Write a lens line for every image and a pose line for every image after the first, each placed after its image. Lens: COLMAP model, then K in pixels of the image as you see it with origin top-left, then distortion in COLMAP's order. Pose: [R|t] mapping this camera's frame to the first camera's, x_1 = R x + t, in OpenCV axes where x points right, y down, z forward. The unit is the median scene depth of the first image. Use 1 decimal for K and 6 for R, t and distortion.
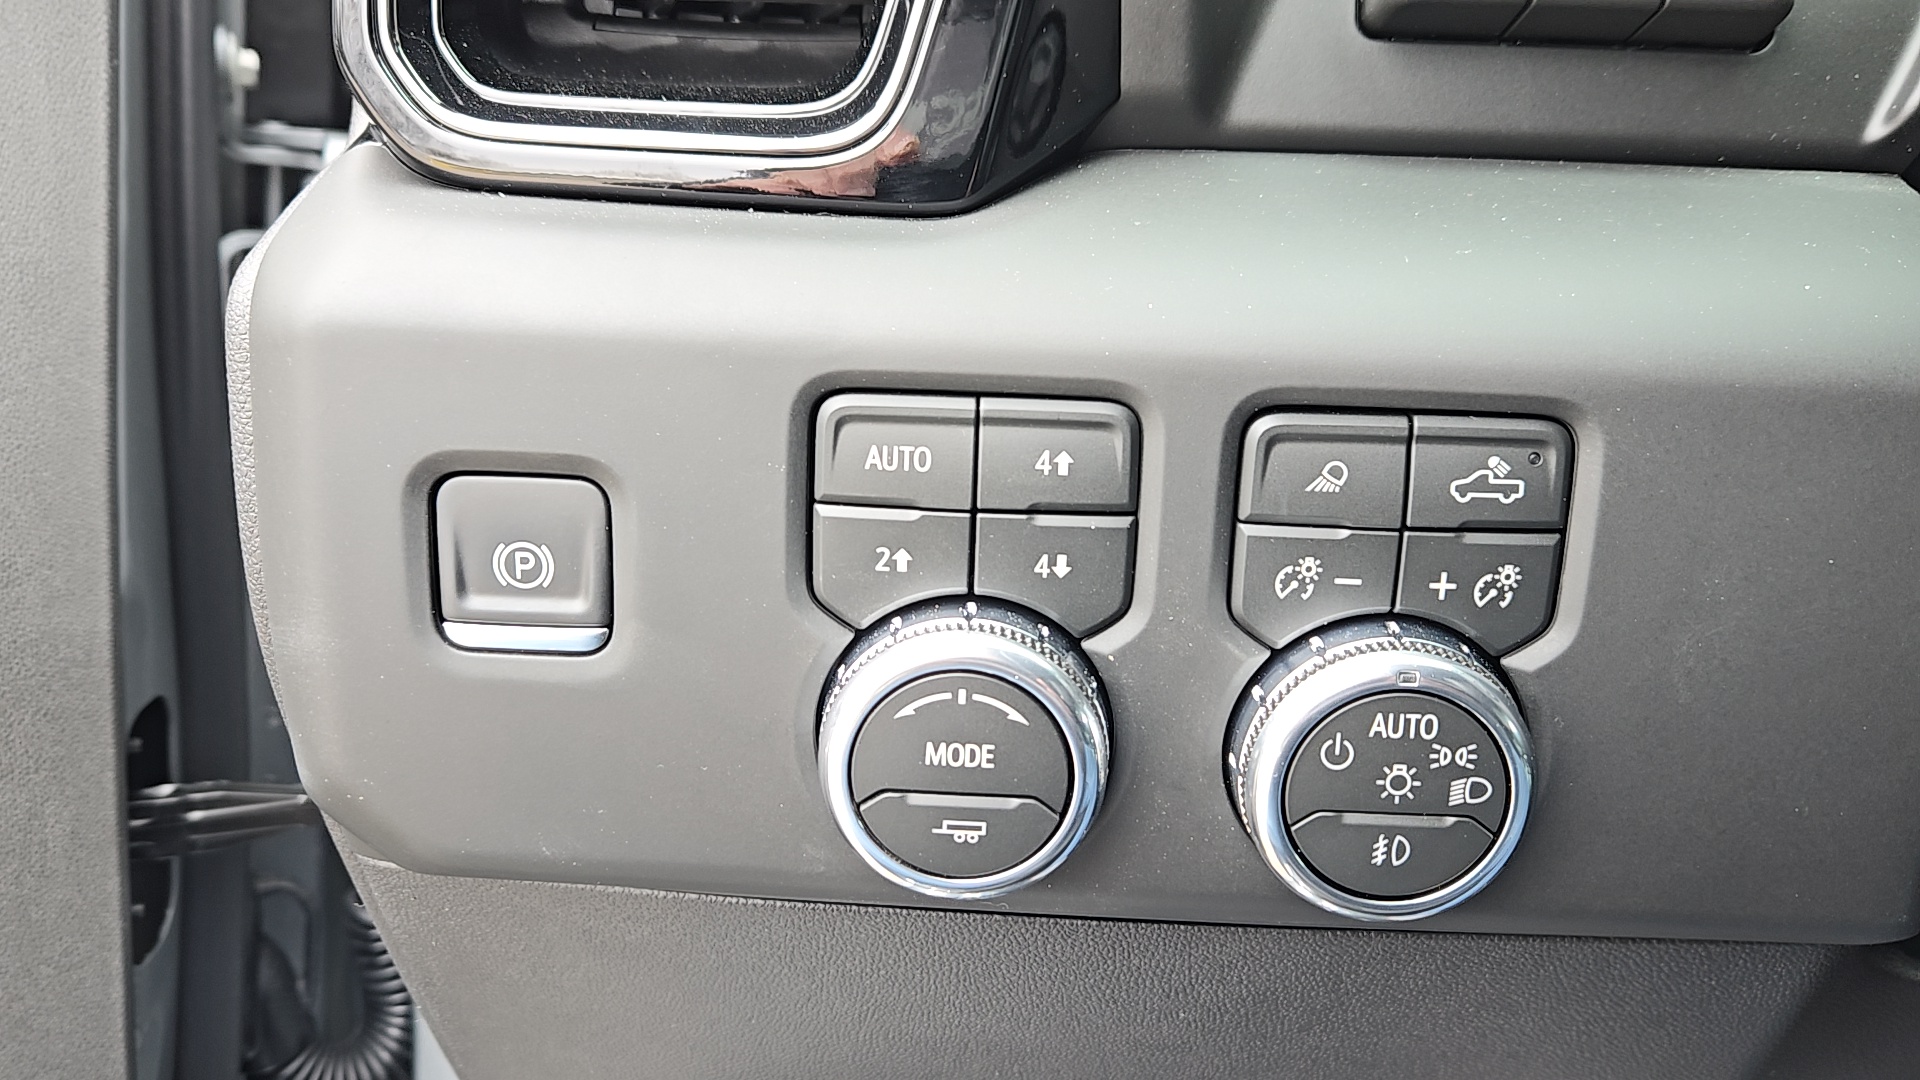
lens RADIAL K [[1587.6, 0, 958.1], [0, 1587.6, 527.4], [0, 0, 1]] dist [0.018764, -0.006731]
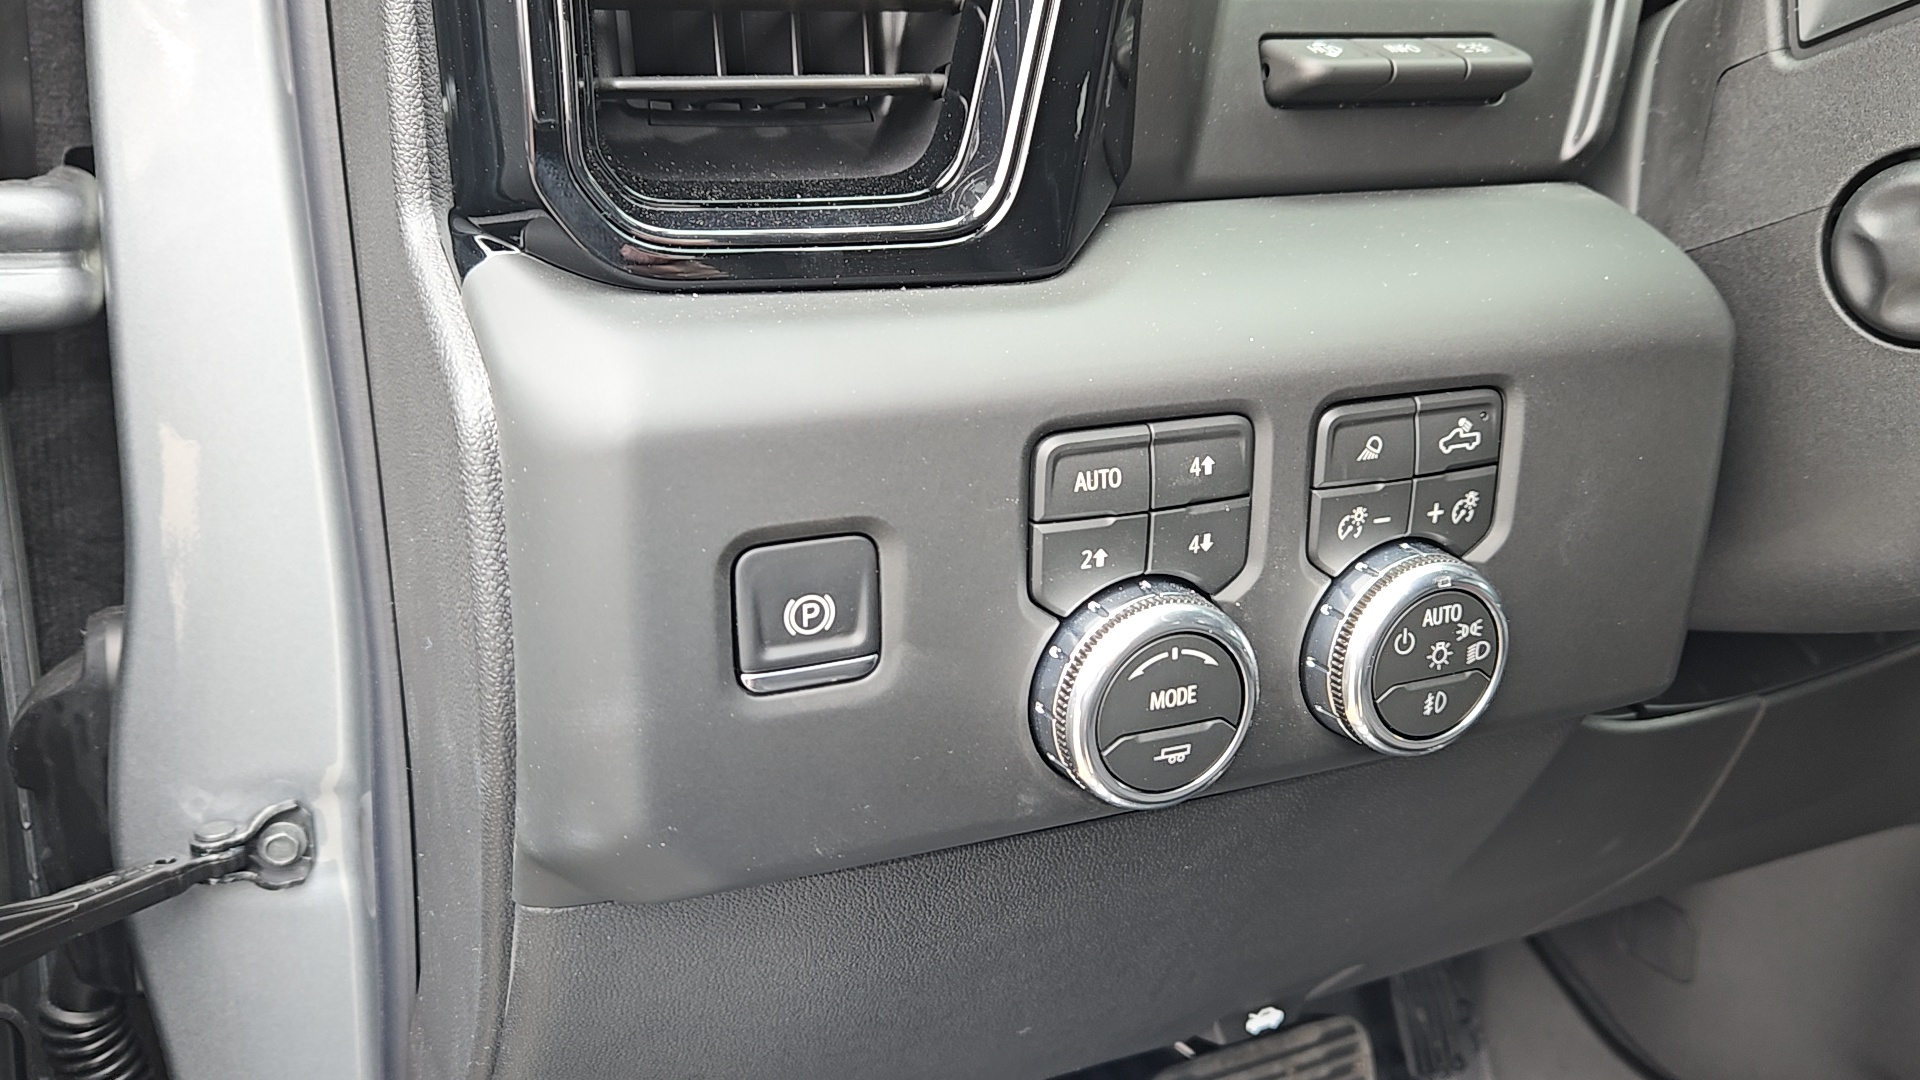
lens RADIAL K [[1587.6, 0, 958.1], [0, 1587.6, 527.4], [0, 0, 1]] dist [0.018764, -0.006731]
pose [[0.901928, -0.156258, 0.402627, -0.657965], [0.135324, 0.987556, 0.080127, -0.122929], [-0.410137, -0.017784, 0.911850, -0.117452]]
